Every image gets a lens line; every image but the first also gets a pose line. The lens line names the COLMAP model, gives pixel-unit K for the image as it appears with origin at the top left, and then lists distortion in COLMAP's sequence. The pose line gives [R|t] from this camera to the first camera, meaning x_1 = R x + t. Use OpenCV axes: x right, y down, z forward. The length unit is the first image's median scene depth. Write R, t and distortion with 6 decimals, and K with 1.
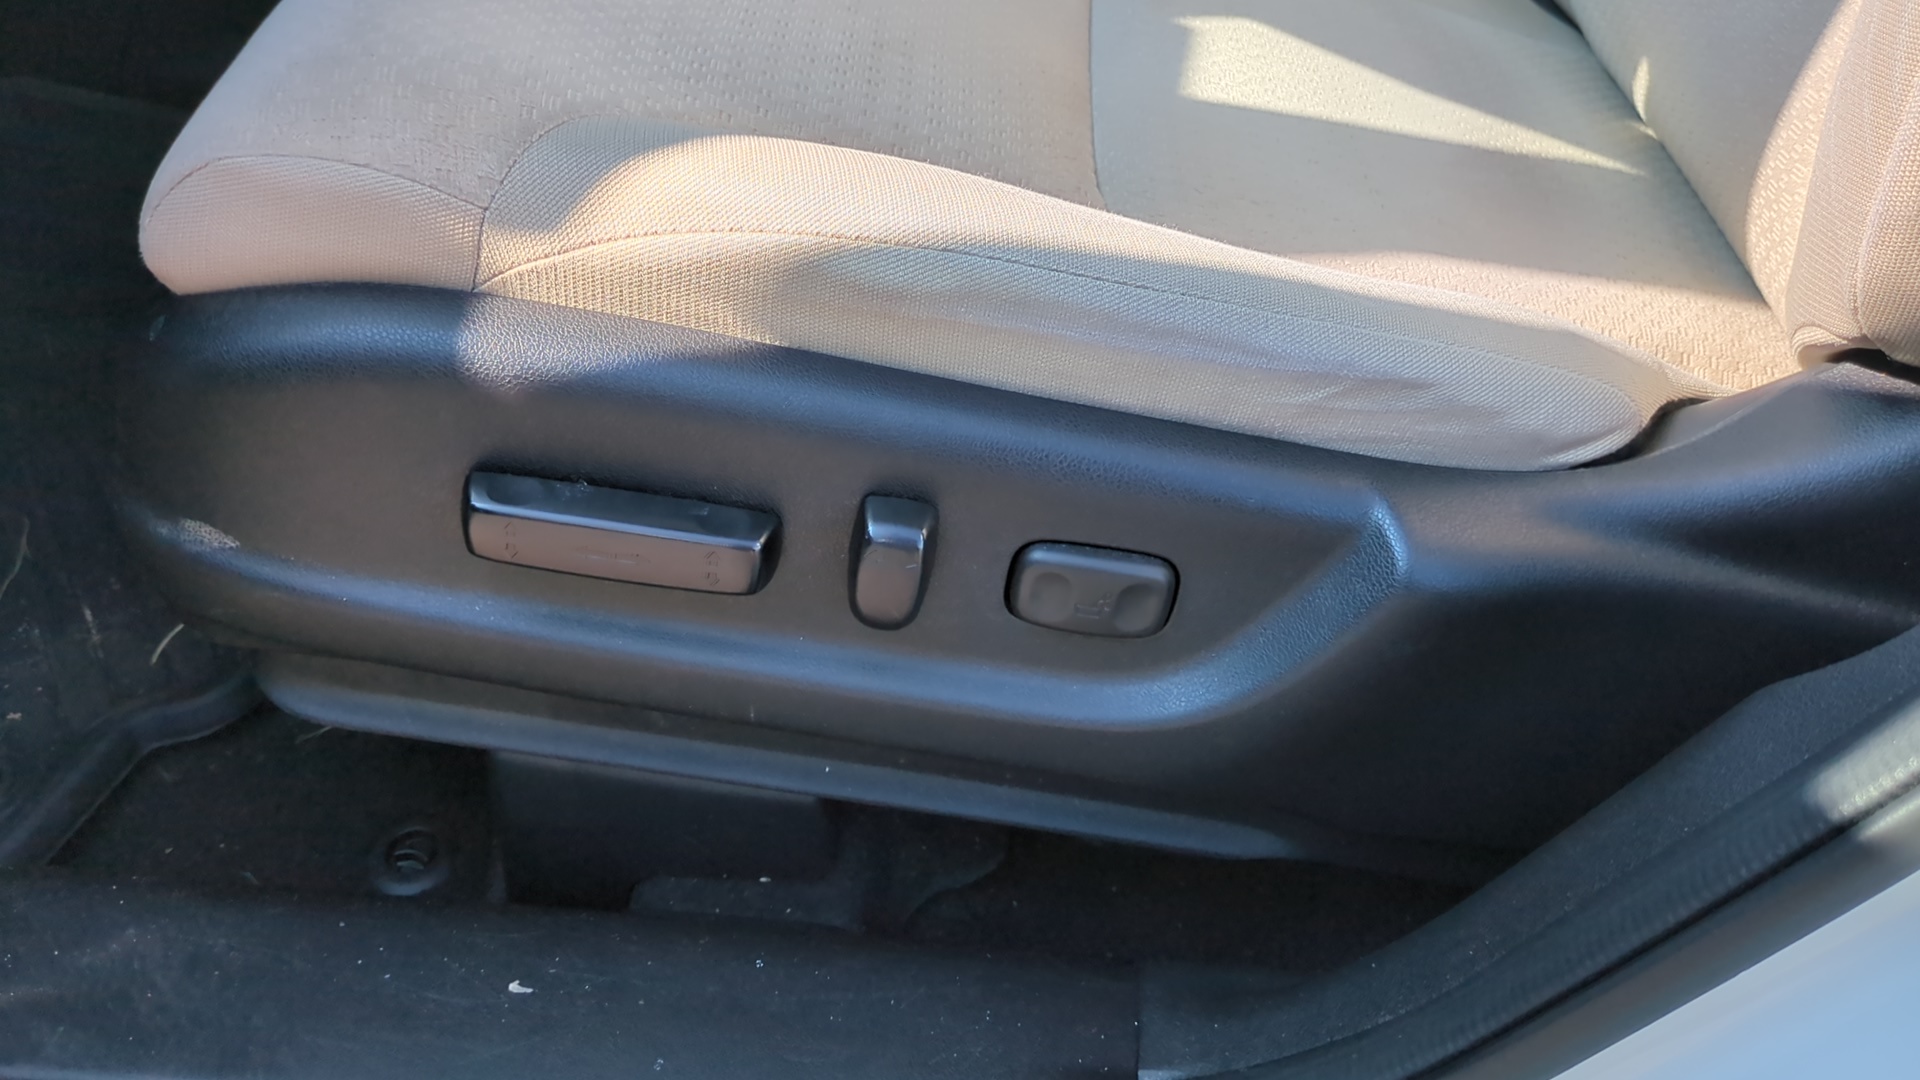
lens RADIAL K [[1592.8, 0, 960.0], [0, 1592.8, 540.0], [0, 0, 1]] dist [0.034219, -0.107939]
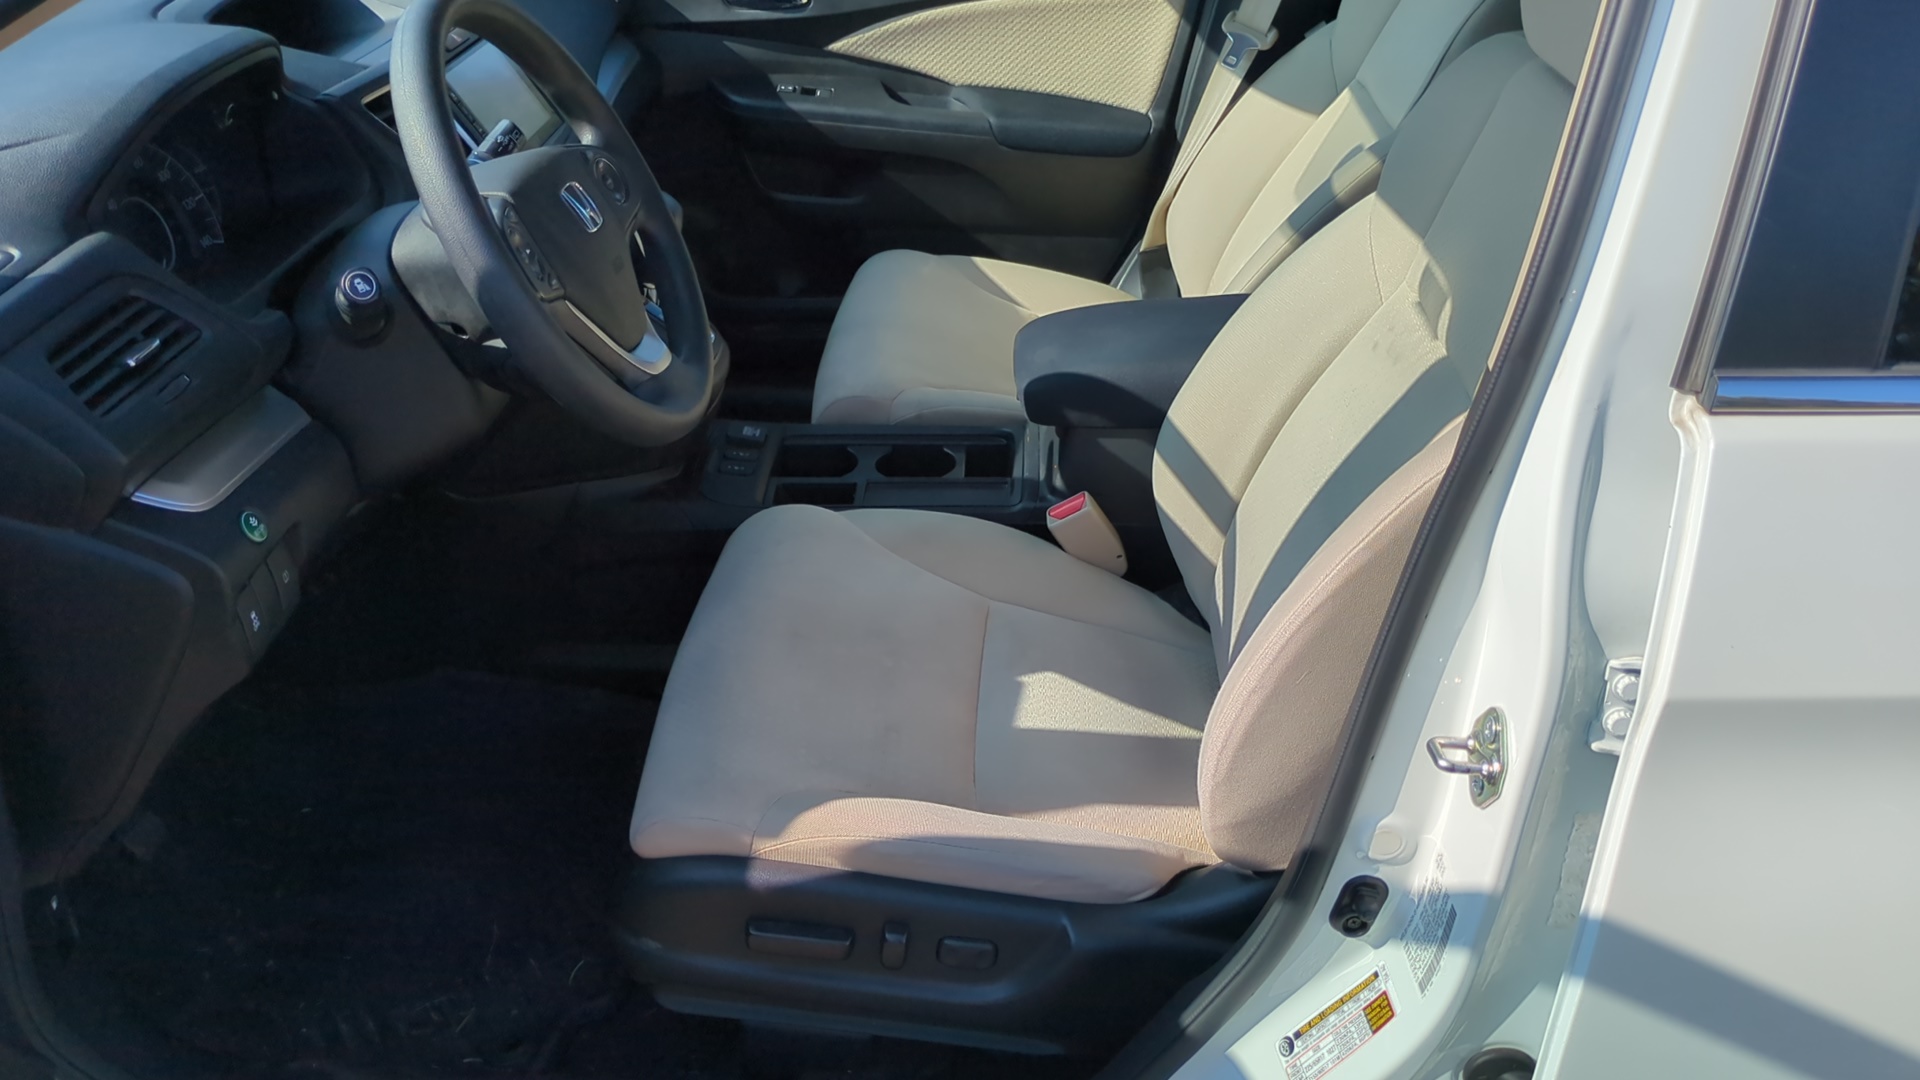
lens RADIAL K [[1592.8, 0, 960.0], [0, 1592.8, 540.0], [0, 0, 1]] dist [0.034219, -0.107939]
pose [[0.999255, -0.036980, -0.011063, 0.130364], [0.034892, 0.987944, -0.150829, -0.266383], [0.016507, 0.150330, 0.988498, -1.903316]]
